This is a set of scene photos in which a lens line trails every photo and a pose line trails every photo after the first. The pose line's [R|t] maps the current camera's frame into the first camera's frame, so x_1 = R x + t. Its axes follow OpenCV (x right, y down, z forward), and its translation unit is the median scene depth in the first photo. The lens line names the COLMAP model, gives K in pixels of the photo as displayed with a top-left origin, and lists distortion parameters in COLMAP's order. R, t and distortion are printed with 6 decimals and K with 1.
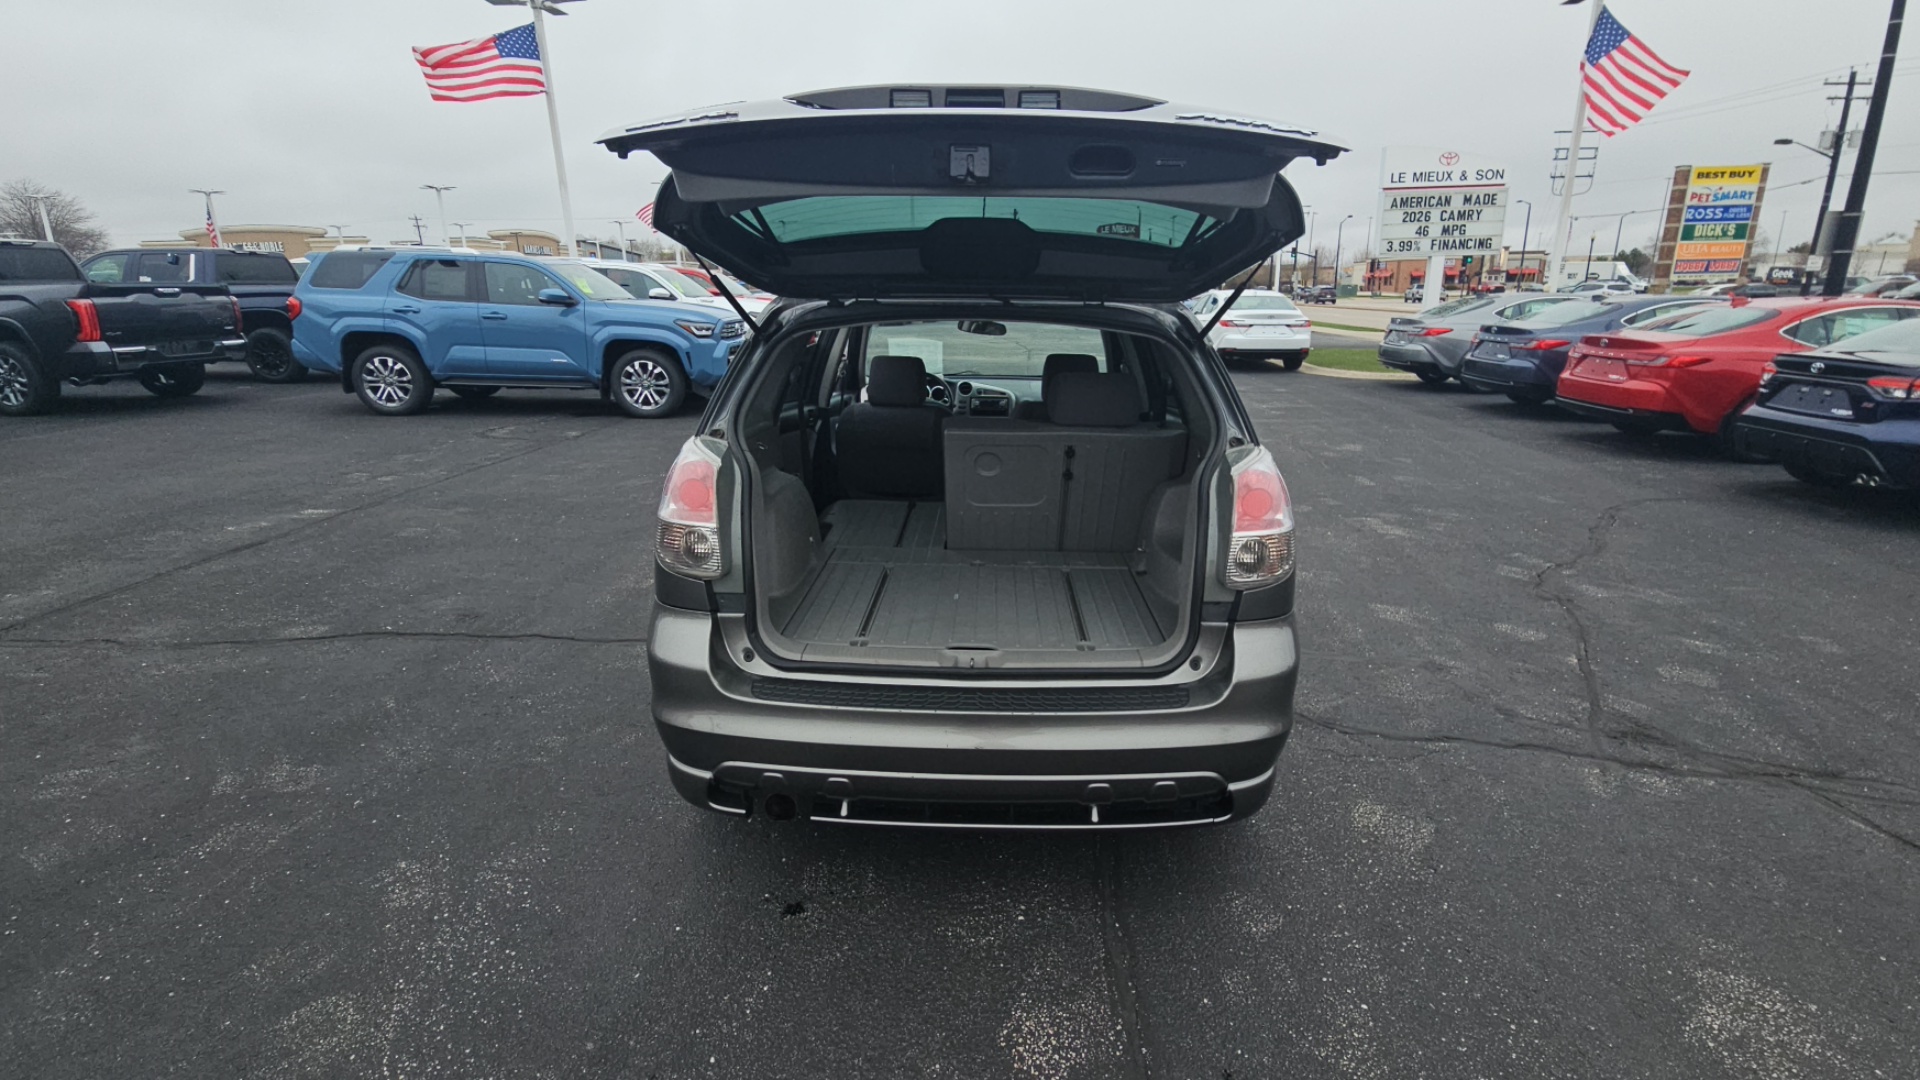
lens RADIAL K [[857.6, 0, 980.1], [0, 857.6, 547.4], [0, 0, 1]] dist [0.008677, -0.006734]
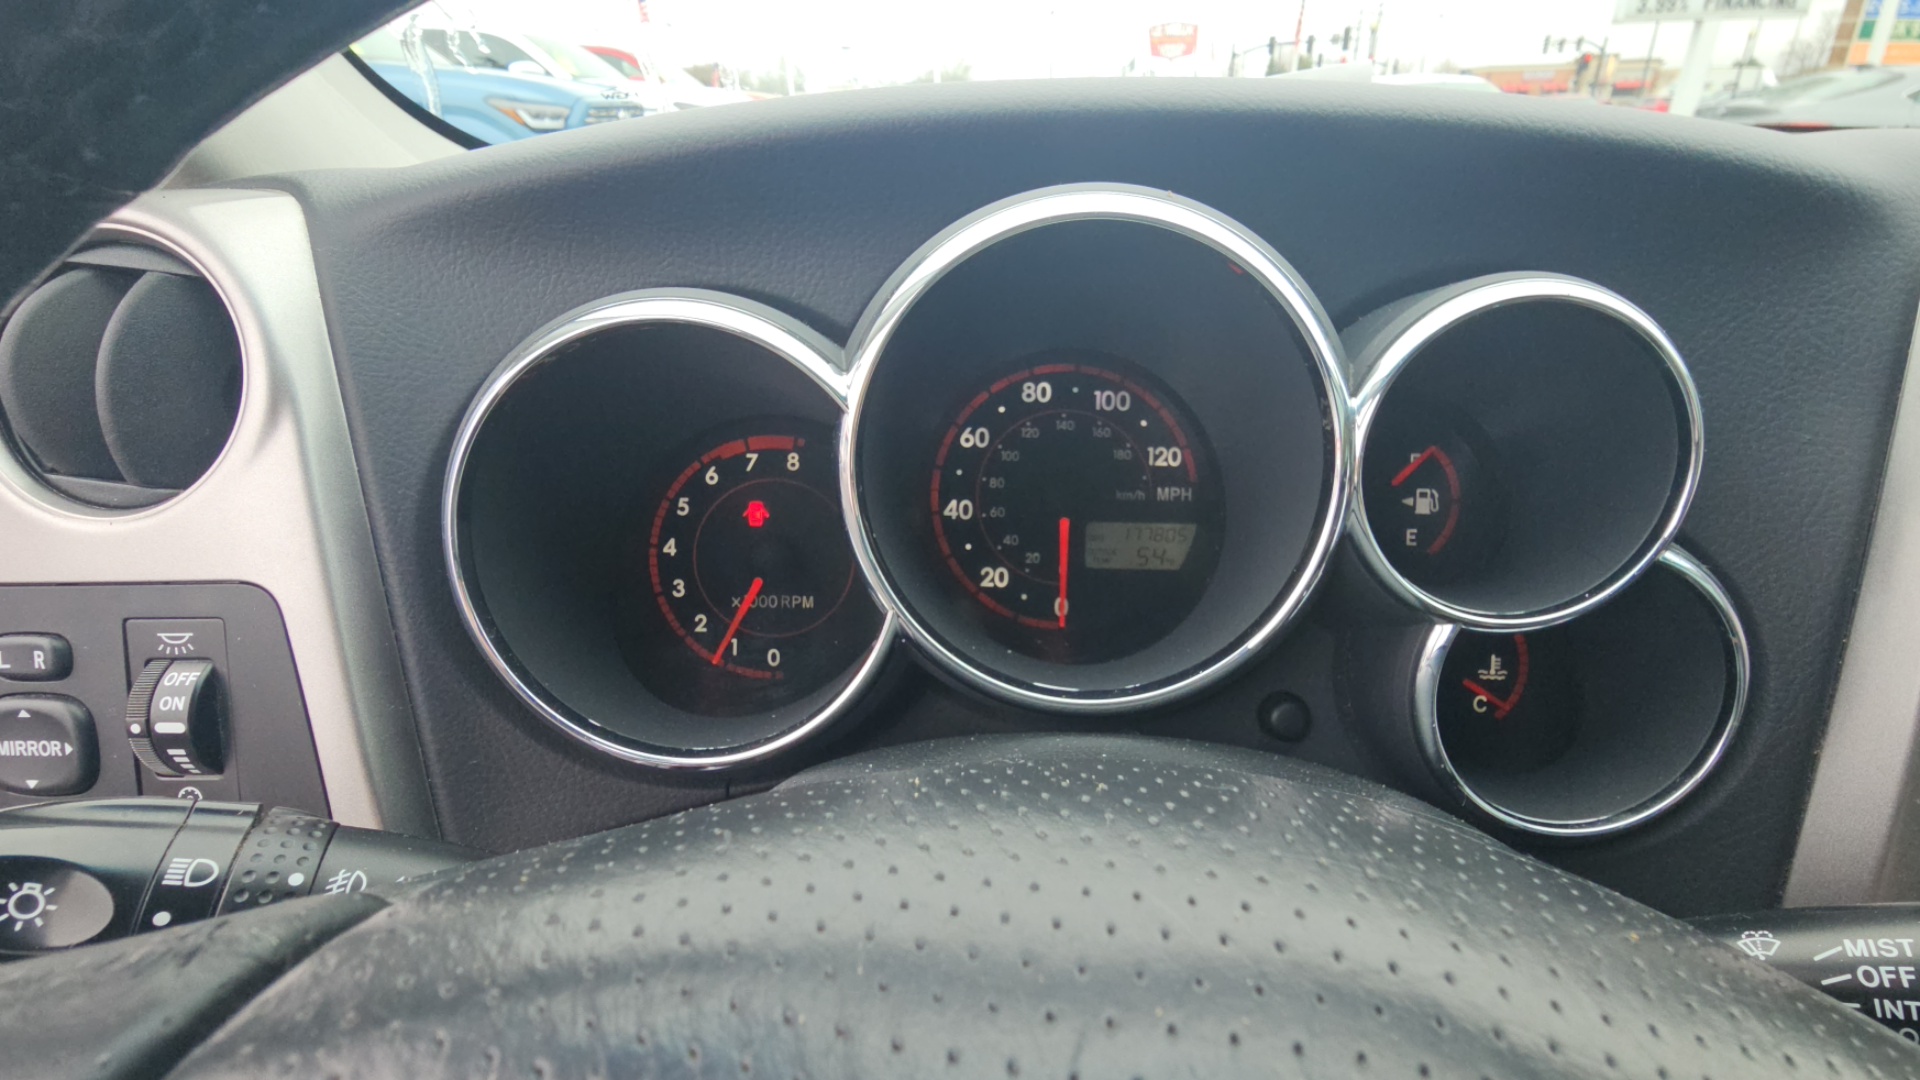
lens RADIAL K [[857.6, 0, 977.9], [0, 857.6, 556.1], [0, 0, 1]] dist [0.008677, -0.006734]
pose [[0.999447, 0.007466, -0.032389, -0.040658], [-0.001498, 0.983578, 0.180480, -0.096437], [0.033205, -0.180331, 0.983045, 0.506214]]
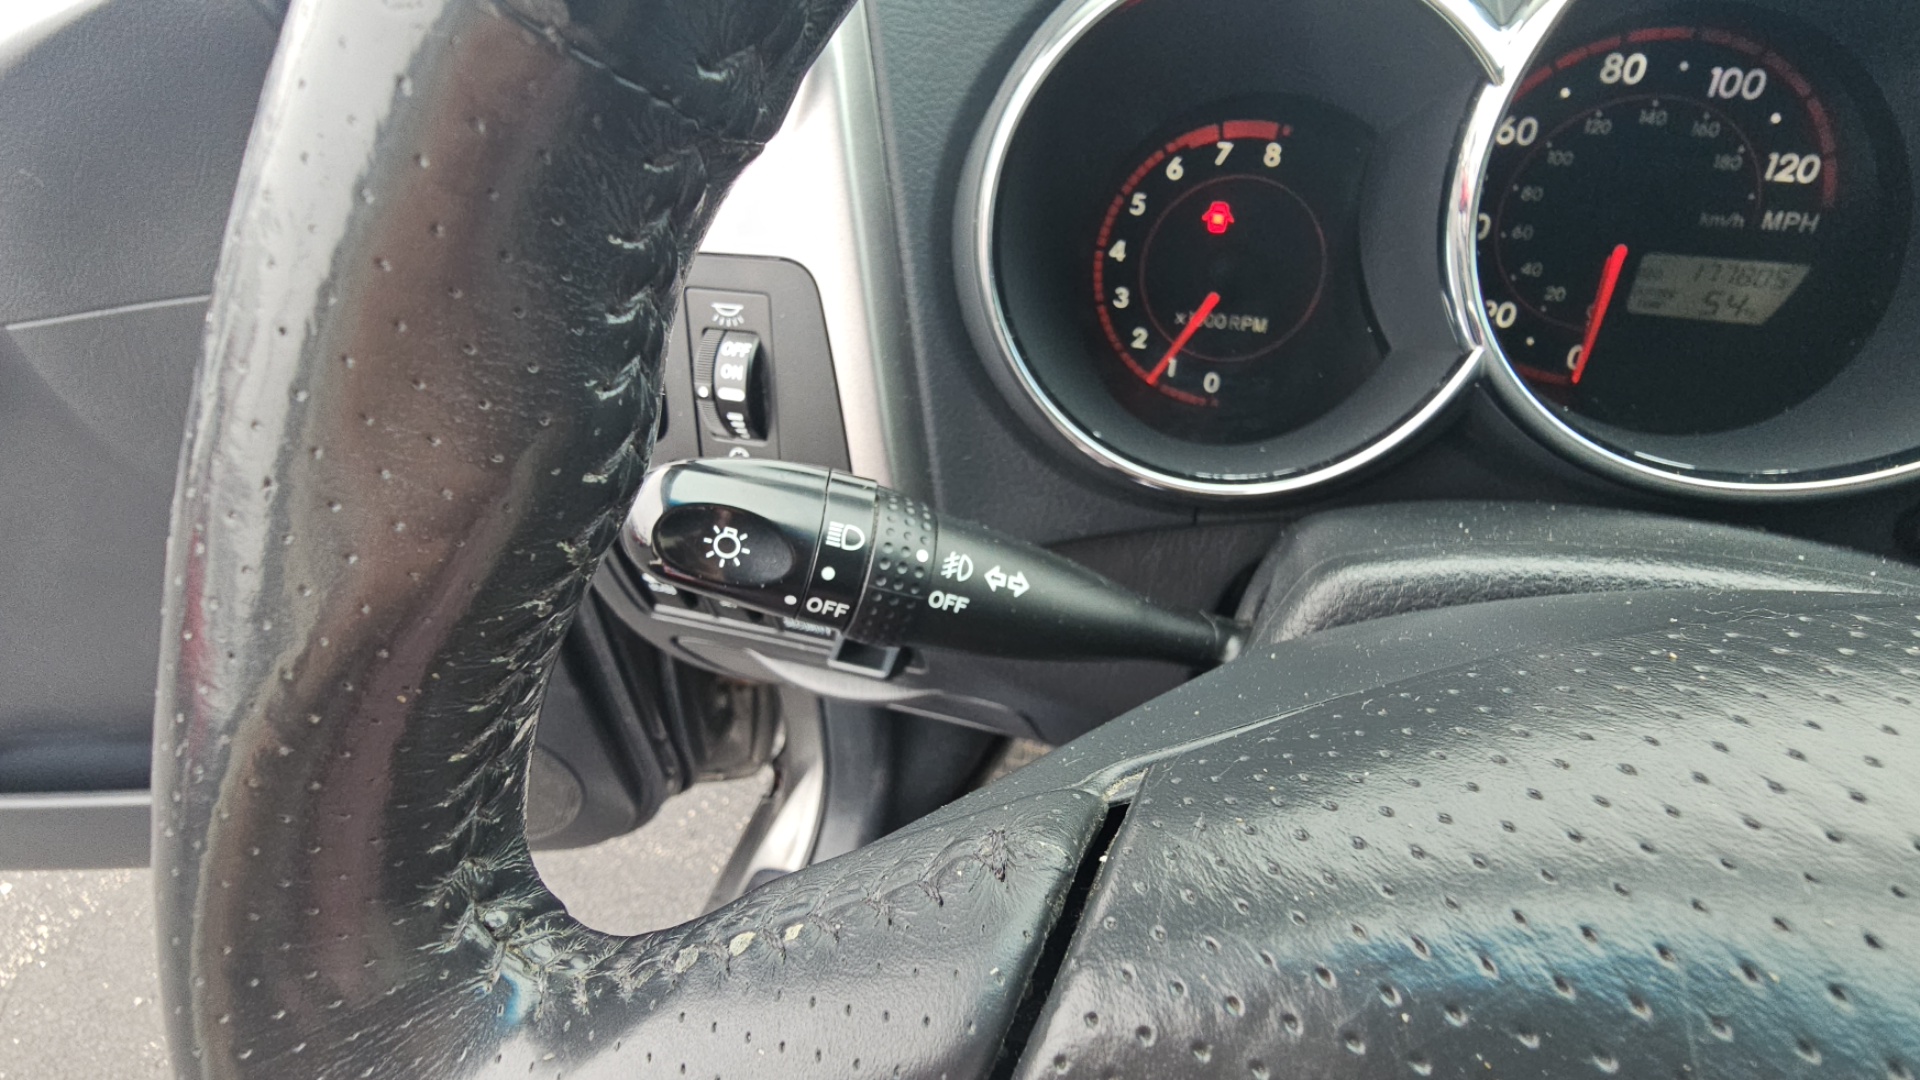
lens RADIAL K [[857.6, 0, 977.5], [0, 857.6, 541.5], [0, 0, 1]] dist [0.008677, -0.006734]
pose [[0.947452, 0.166660, -0.273055, -0.049270], [-0.020450, 0.883378, 0.468215, -0.095772], [0.319243, -0.438027, 0.840367, 0.506683]]
